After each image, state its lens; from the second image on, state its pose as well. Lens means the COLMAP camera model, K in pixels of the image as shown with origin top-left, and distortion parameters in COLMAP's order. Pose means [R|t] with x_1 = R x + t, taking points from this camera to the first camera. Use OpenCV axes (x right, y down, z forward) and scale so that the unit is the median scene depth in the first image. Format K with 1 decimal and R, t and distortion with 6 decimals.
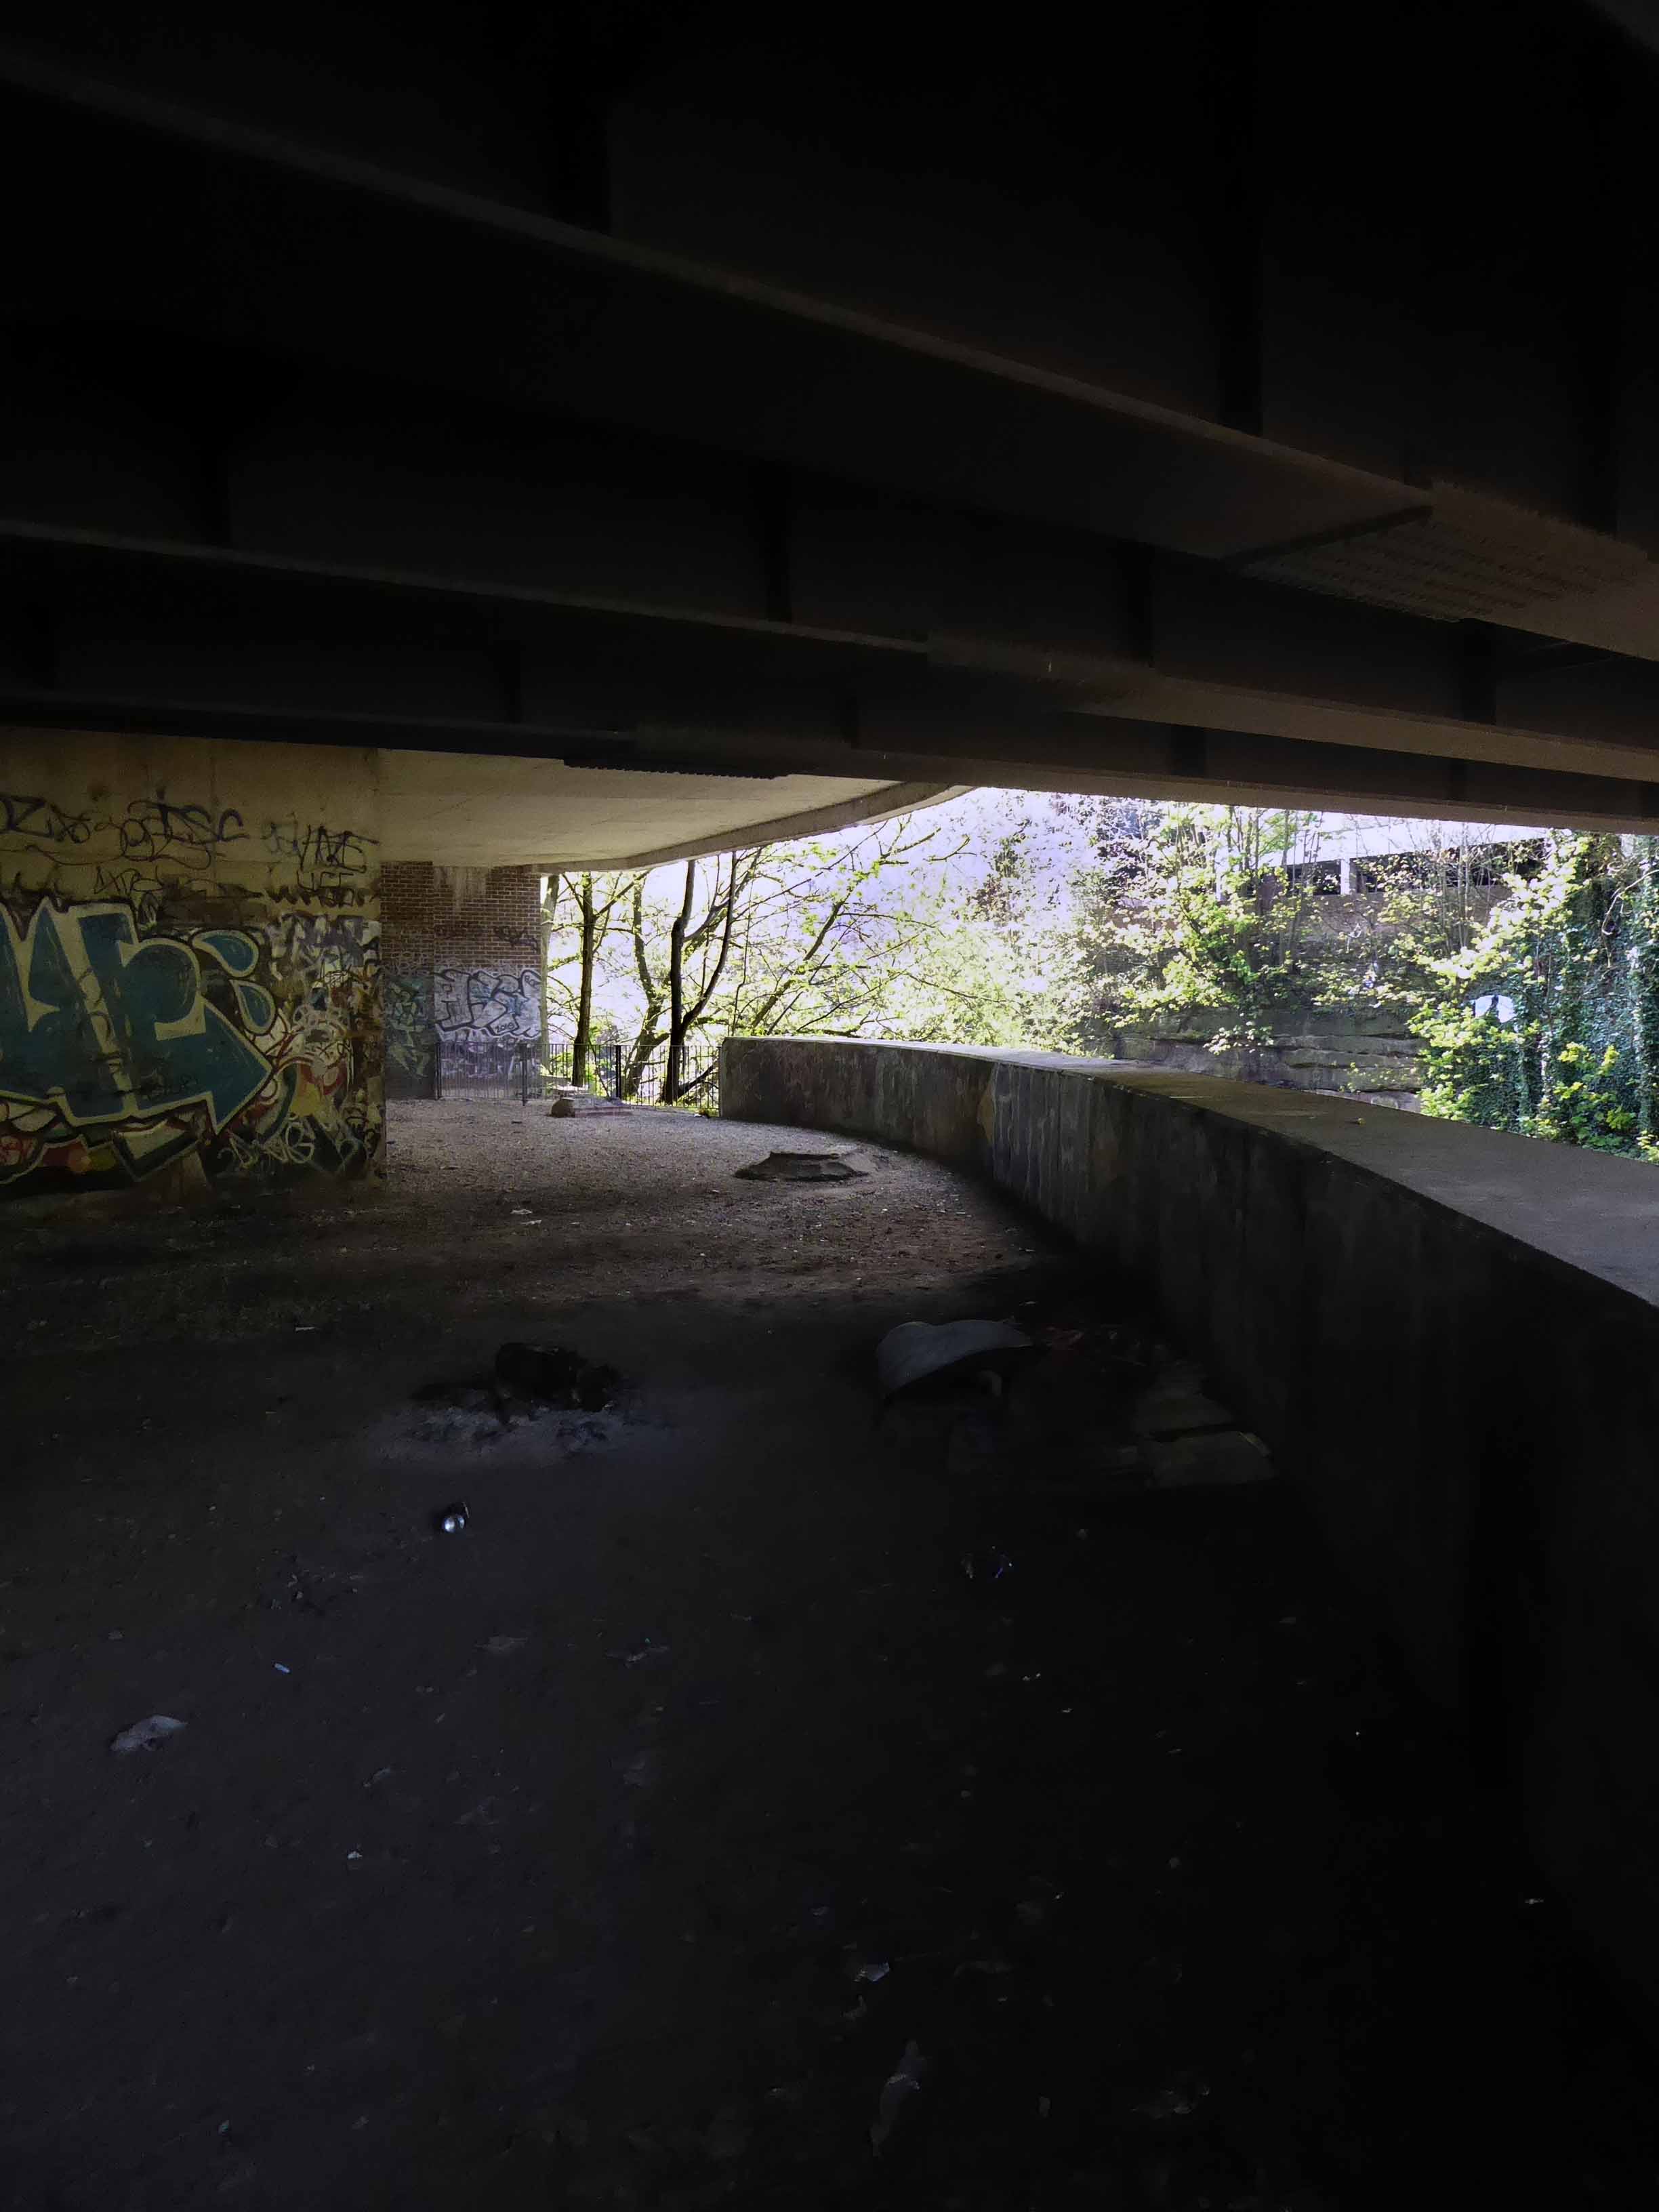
lens RADIAL K [[1546.9, 0, 832.1], [0, 1546.9, 1106.1], [0, 0, 1]] dist [-0.002429, 0.002378]
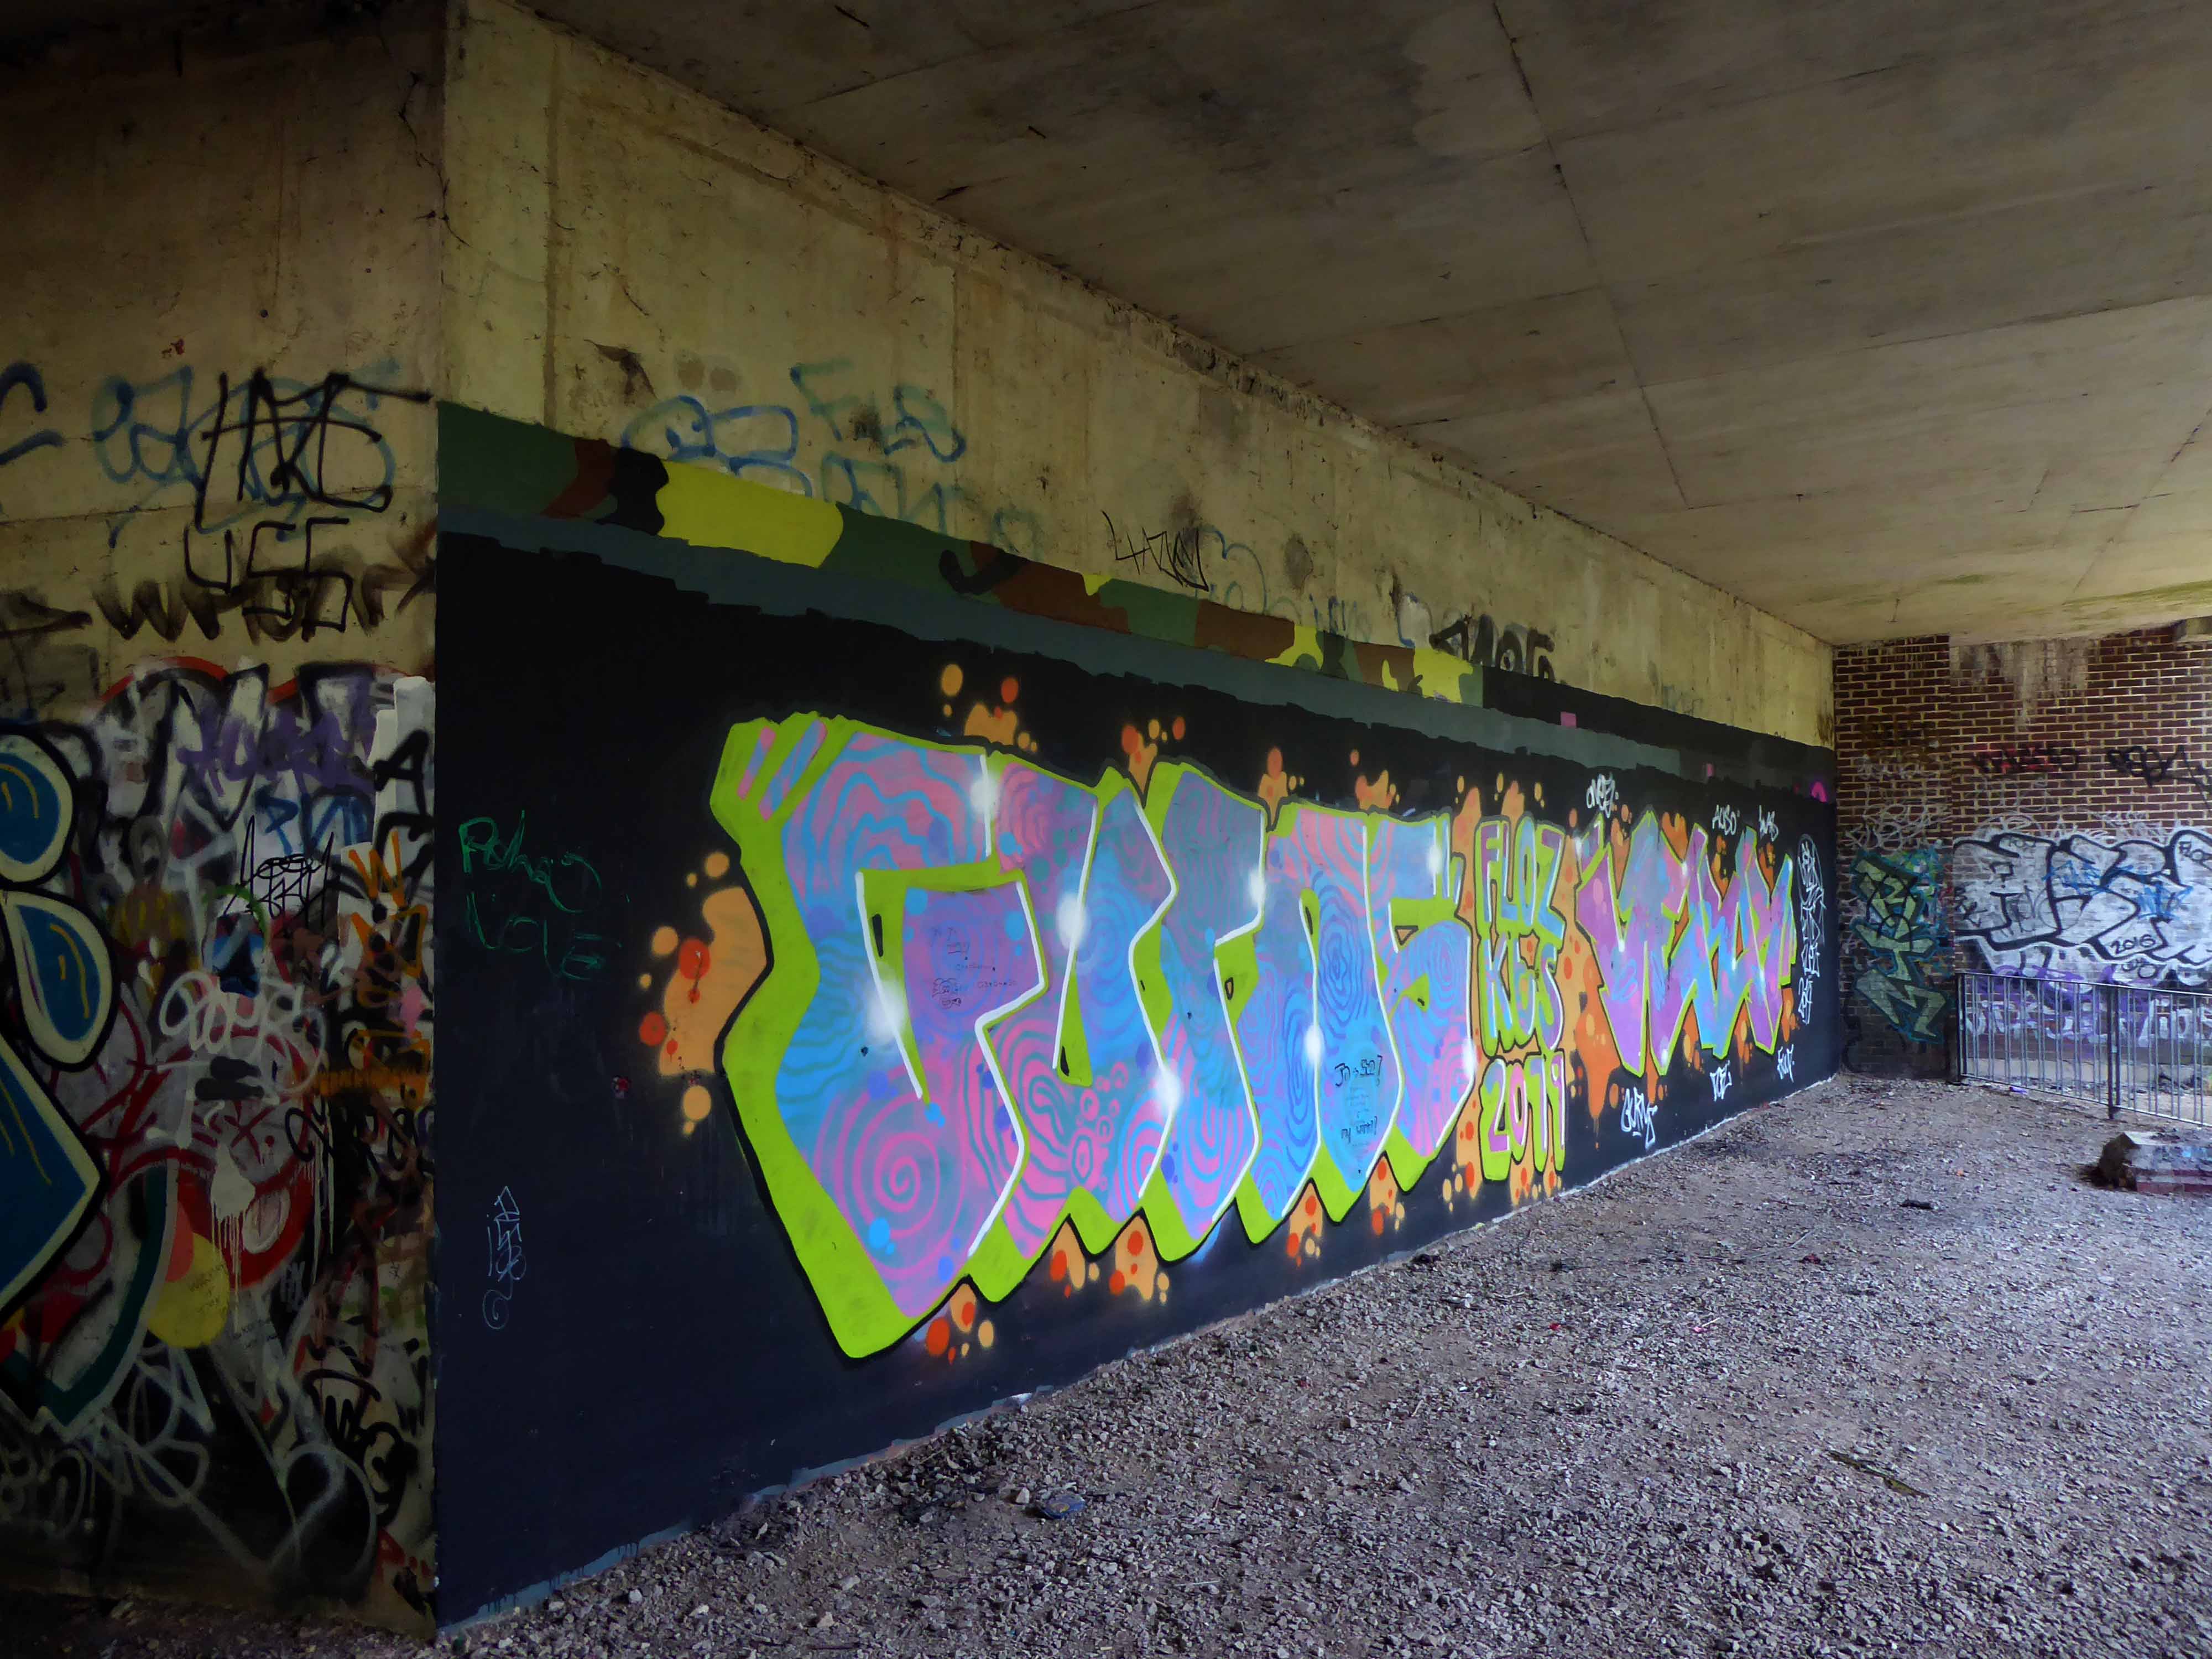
lens RADIAL K [[1618.9, 0, 1104.7], [0, 1618.9, 845.0], [0, 0, 1]] dist [-0.024608, -0.002146]
pose [[0.605819, -0.019299, -0.795369, 0.010638], [-0.049369, 0.996867, -0.061792, -0.078477], [0.794070, 0.076701, 0.602968, 0.937825]]
